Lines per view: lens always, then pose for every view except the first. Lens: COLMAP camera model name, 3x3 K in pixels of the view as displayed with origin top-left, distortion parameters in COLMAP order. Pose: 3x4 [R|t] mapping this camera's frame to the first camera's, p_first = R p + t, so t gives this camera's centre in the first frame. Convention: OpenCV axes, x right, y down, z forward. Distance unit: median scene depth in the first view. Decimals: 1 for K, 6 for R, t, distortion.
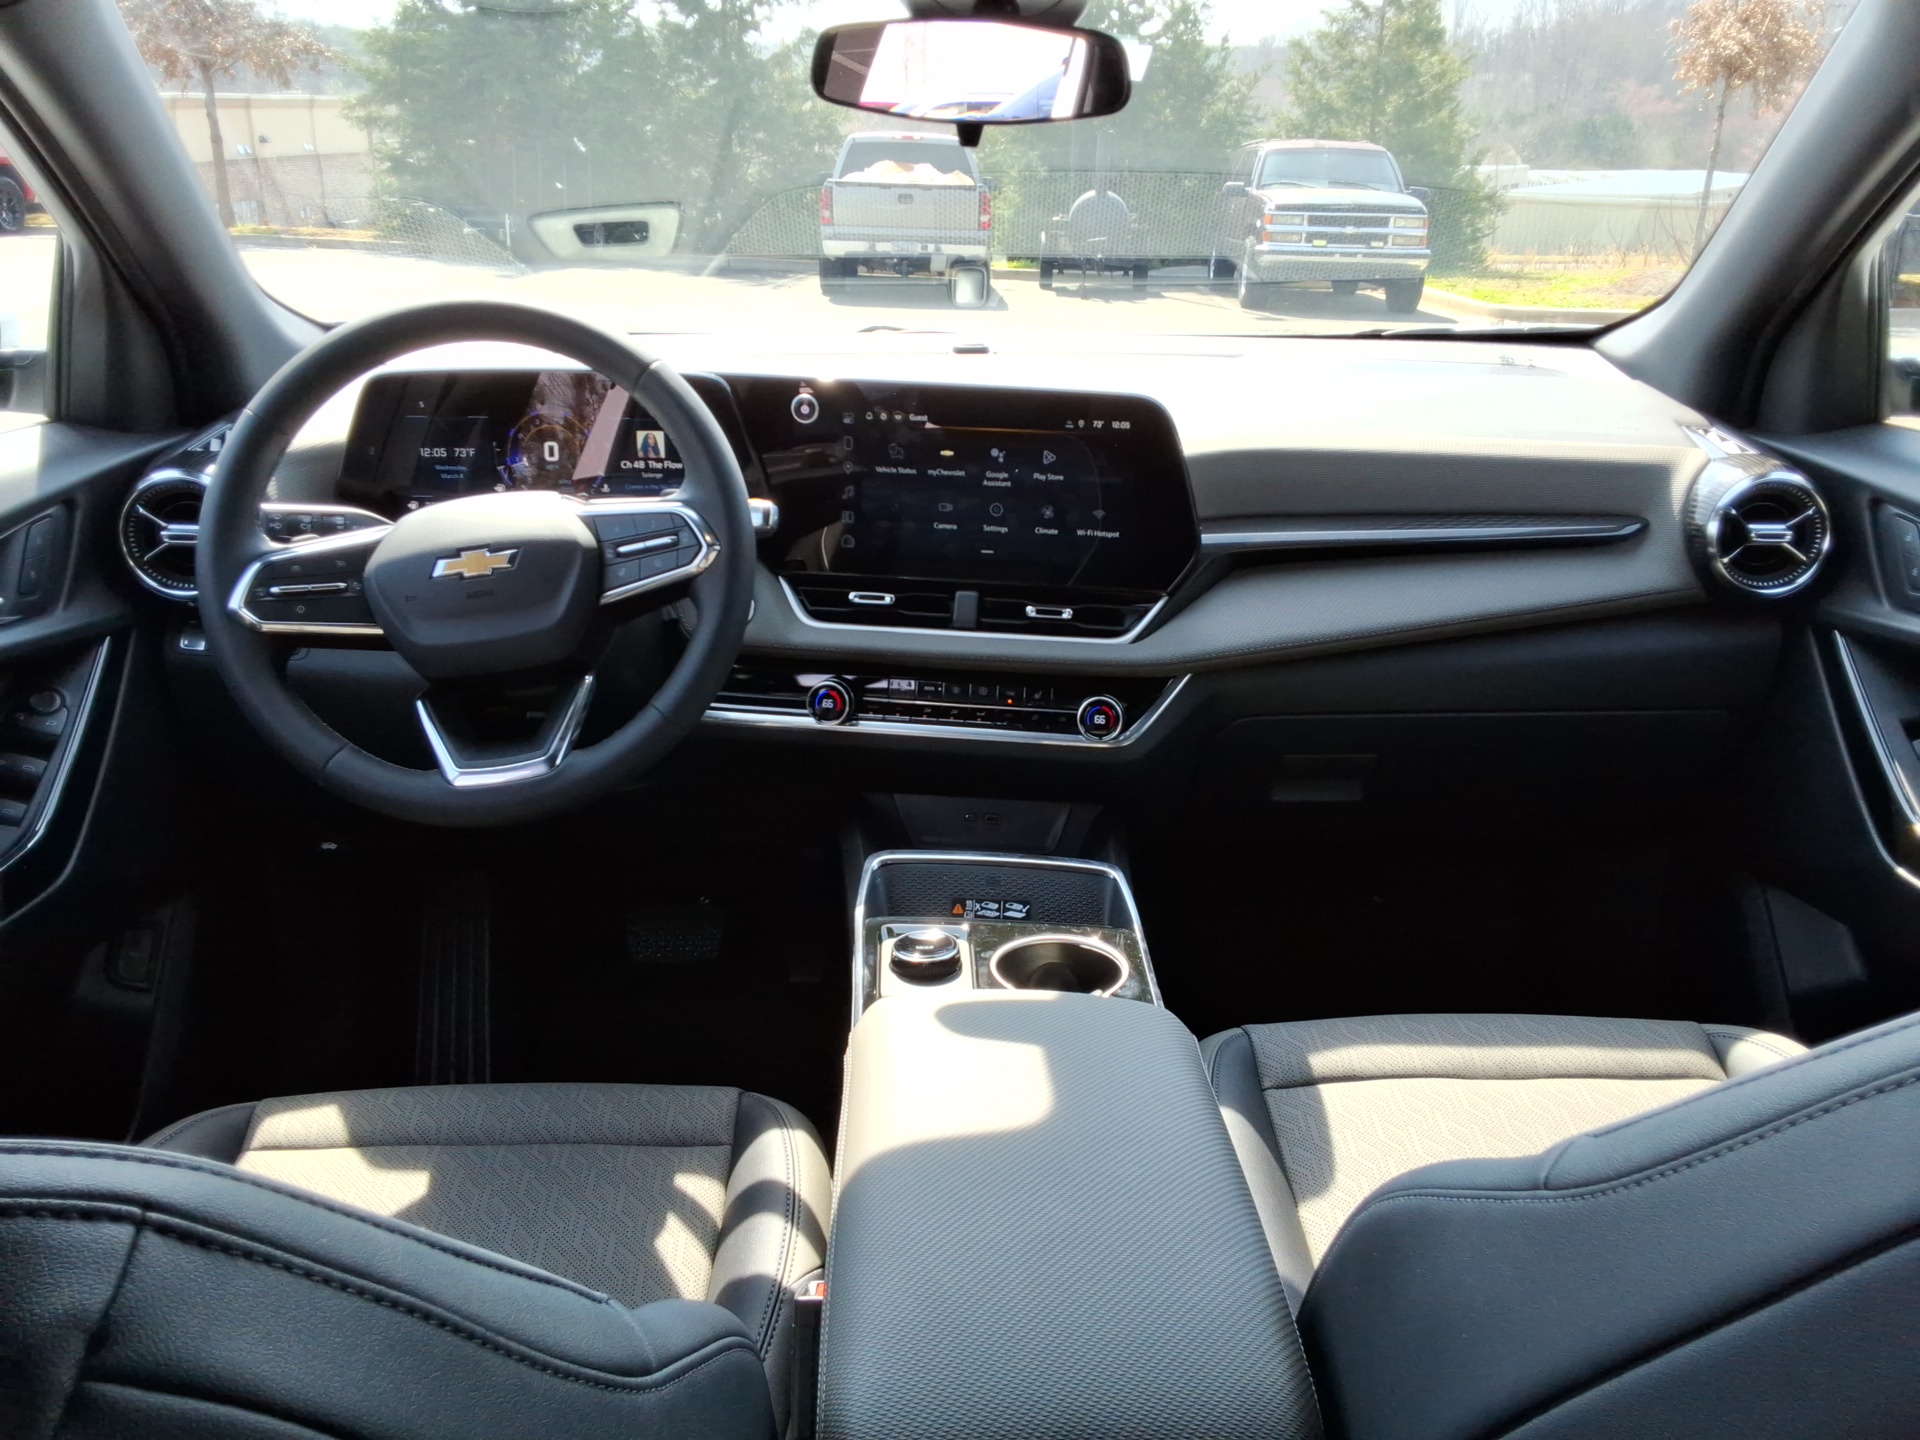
lens RADIAL K [[1528.4, 0, 969.9], [0, 1528.4, 716.9], [0, 0, 1]] dist [0.099214, -0.155281]
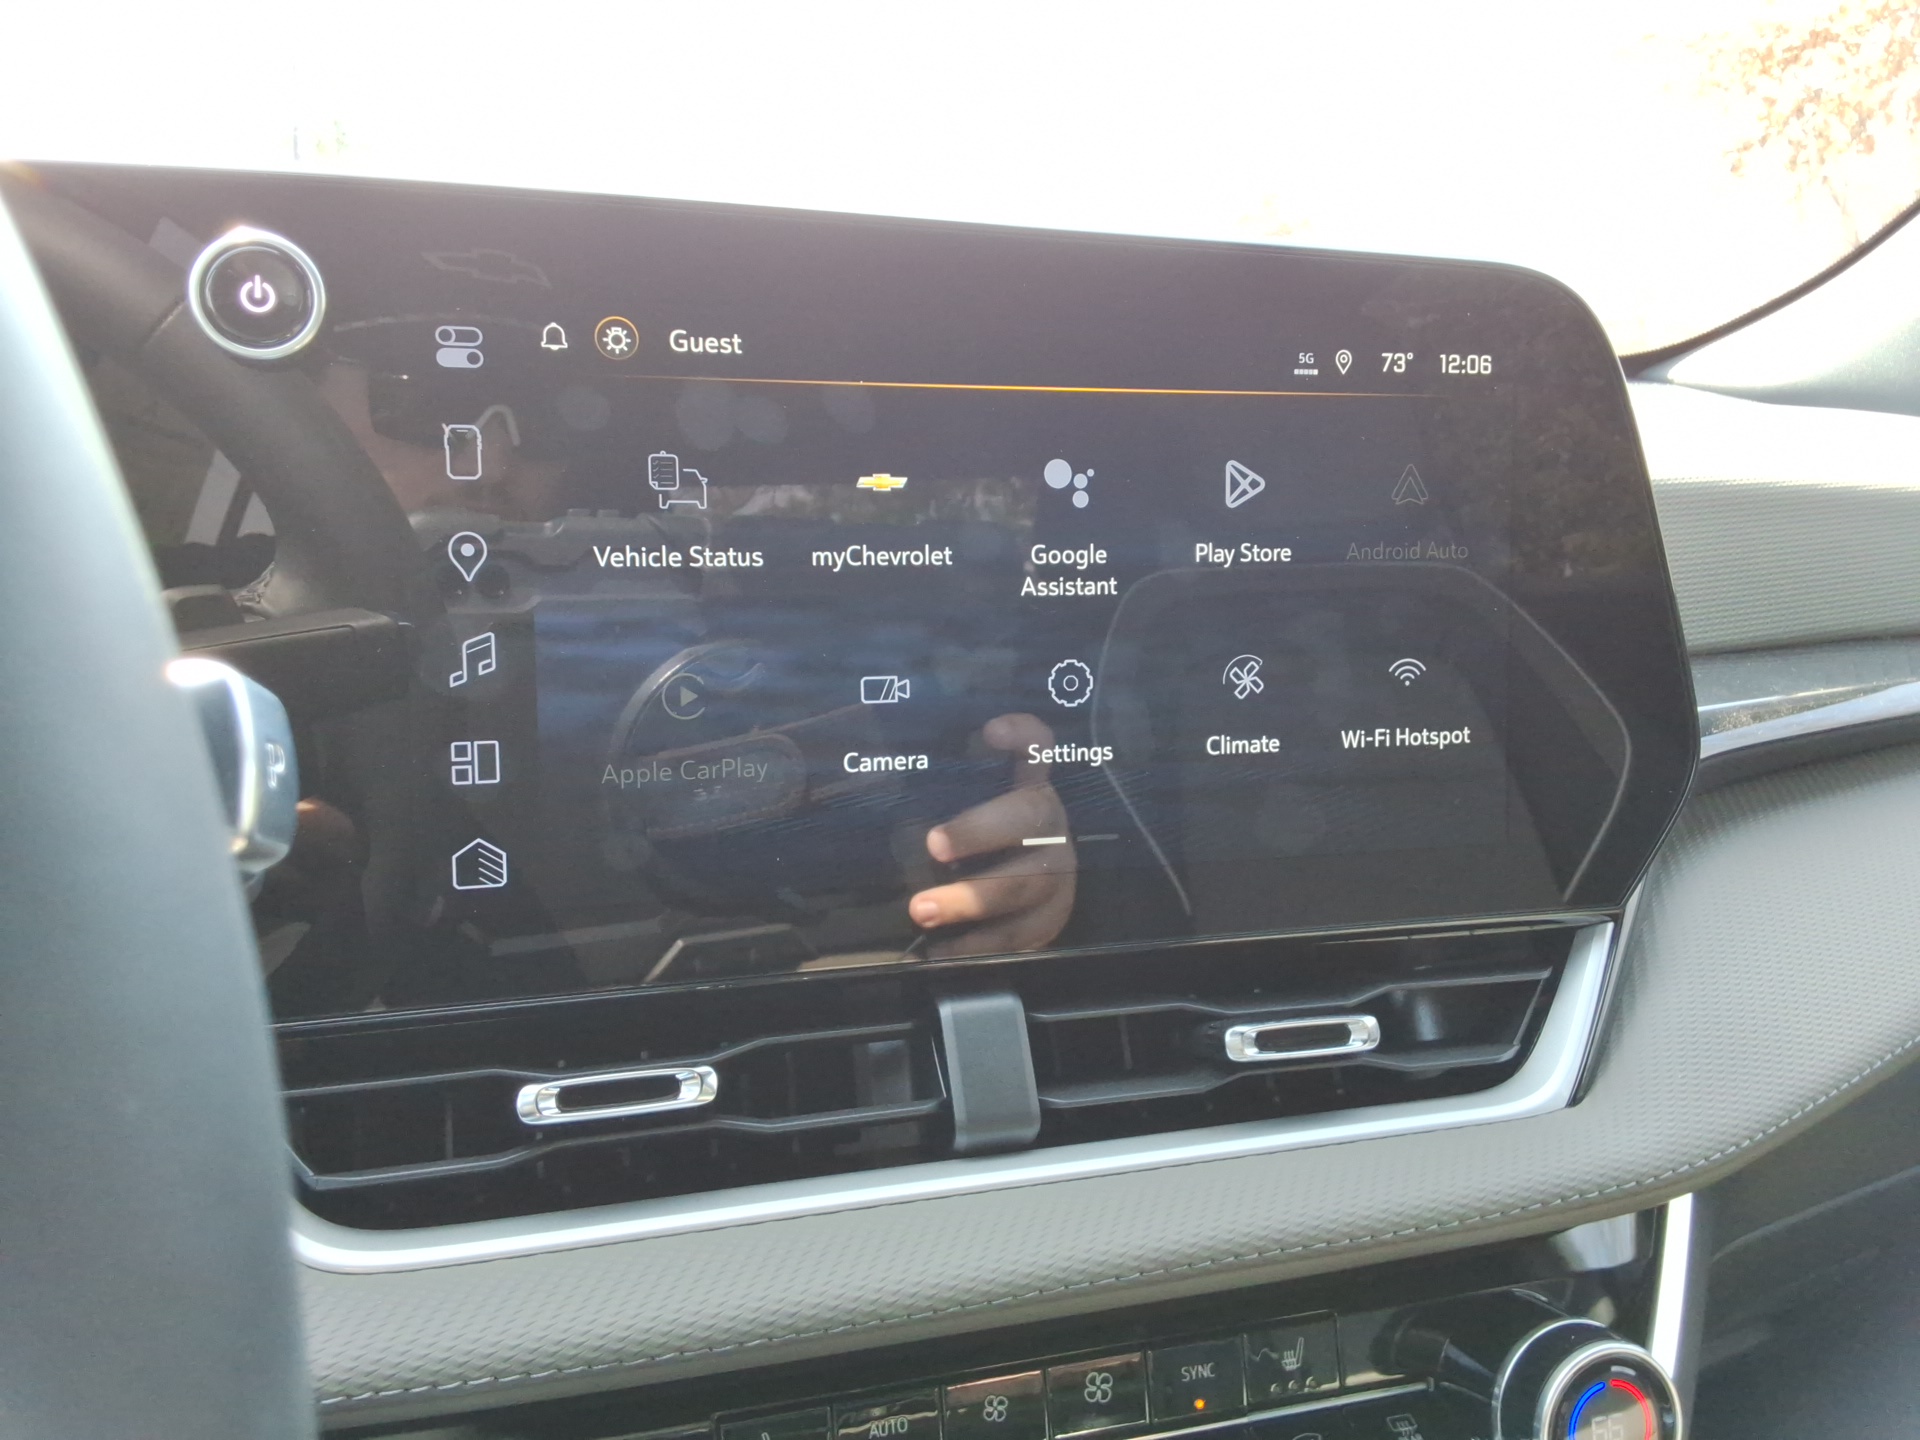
lens RADIAL K [[1563.4, 0, 969.6], [0, 1563.4, 707.9], [0, 0, 1]] dist [0.170925, -0.287469]
pose [[0.894235, -0.074334, 0.441382, -0.122355], [0.145974, 0.980631, -0.130592, -0.098347], [-0.423125, 0.181211, 0.887765, 0.768519]]
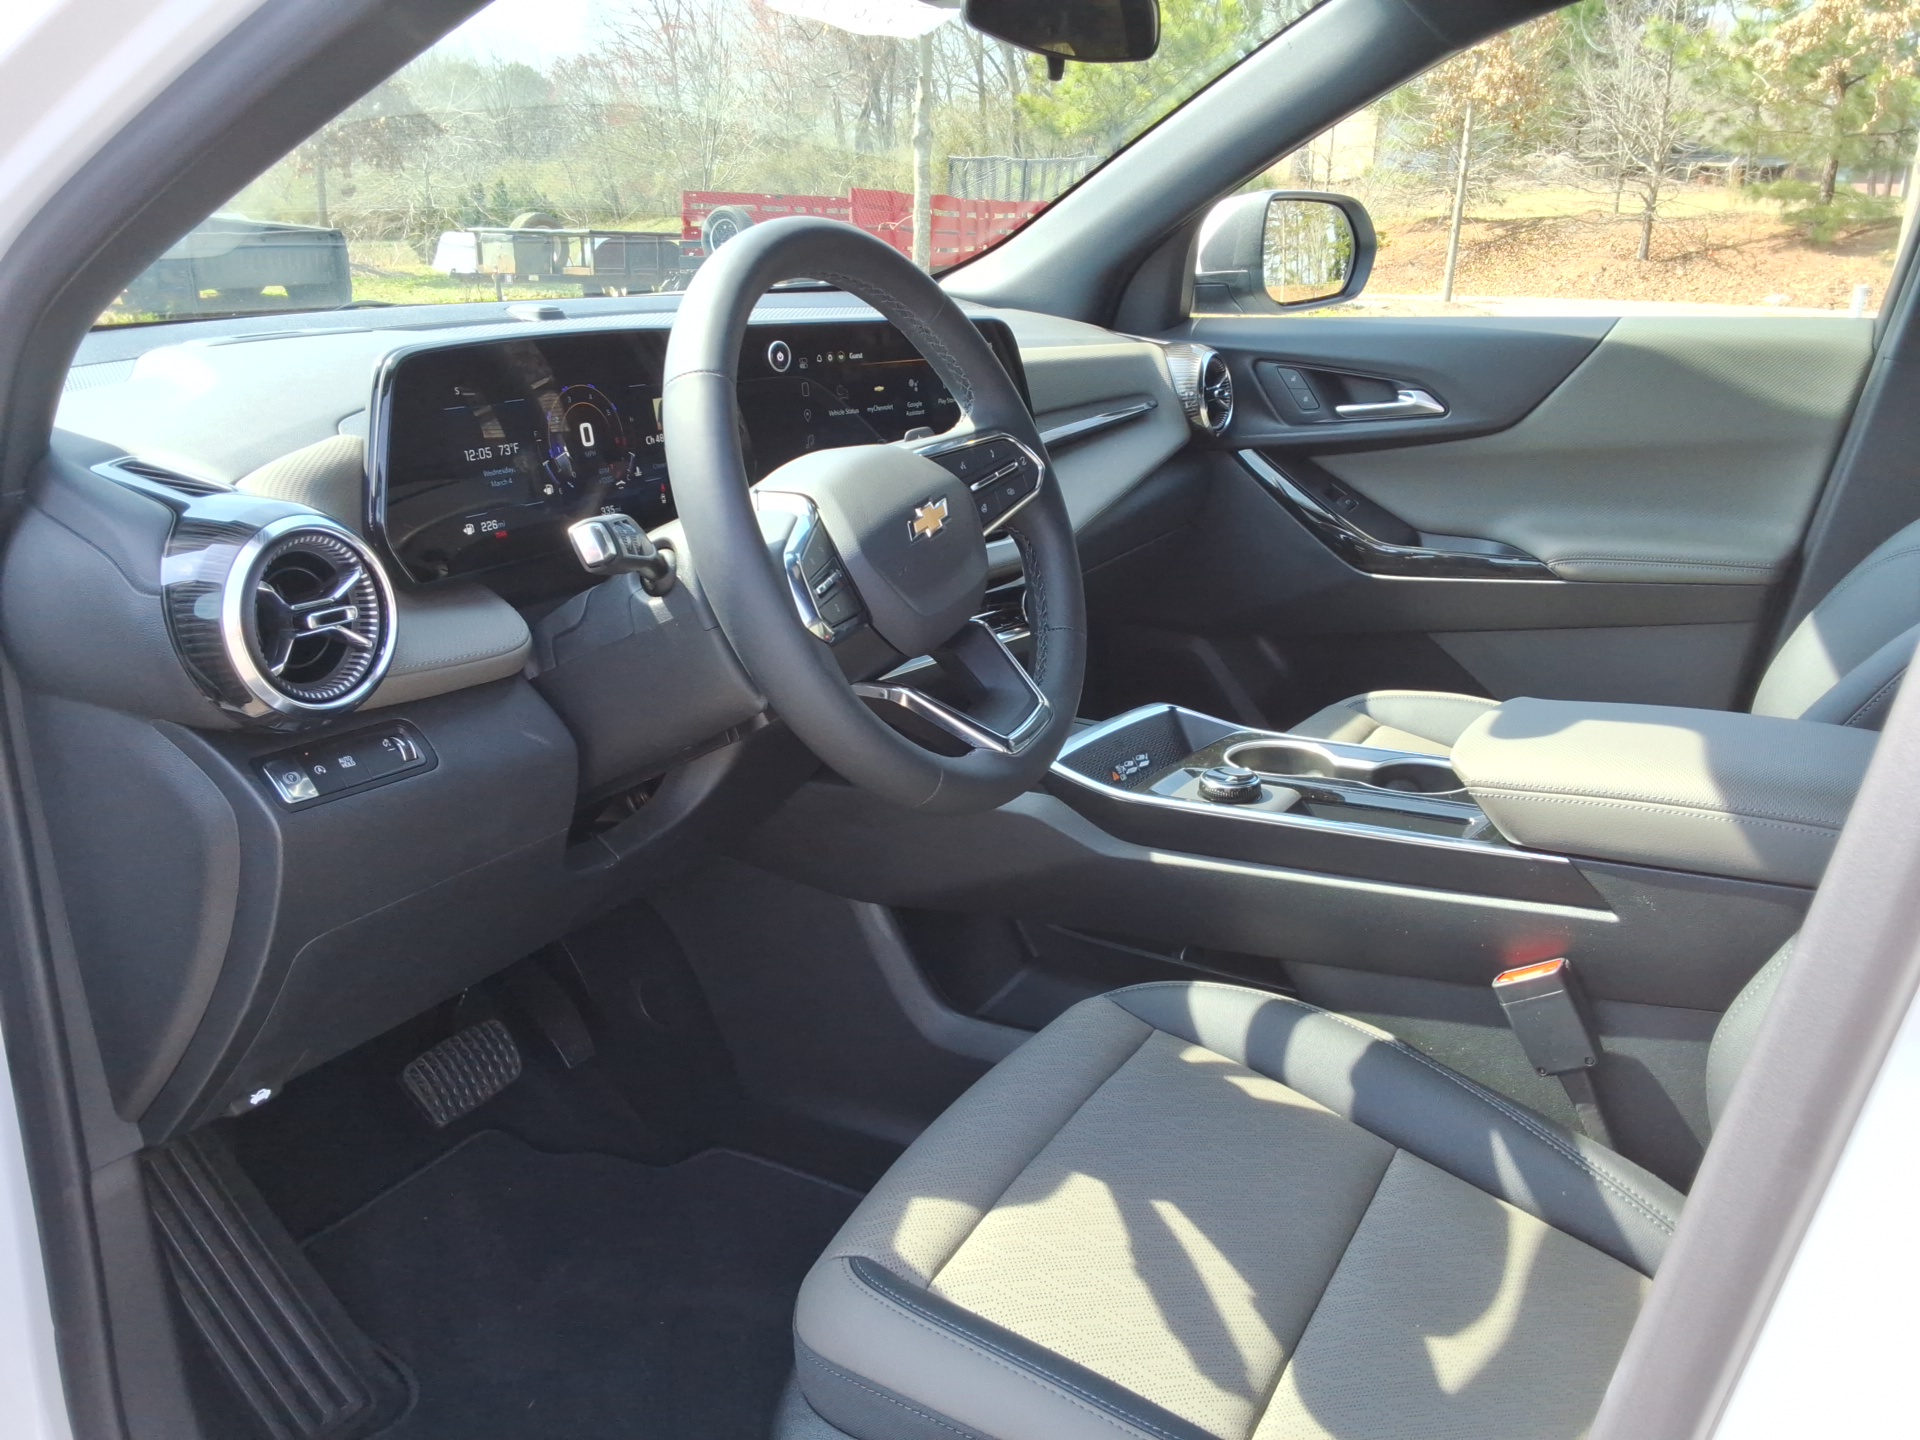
lens RADIAL K [[1528.4, 0, 969.9], [0, 1528.4, 716.9], [0, 0, 1]] dist [0.099214, -0.155281]
pose [[0.515678, -0.265870, 0.814487, -0.876211], [0.286421, 0.949437, 0.128579, -0.079412], [-0.807489, 0.166981, 0.565755, 0.412826]]
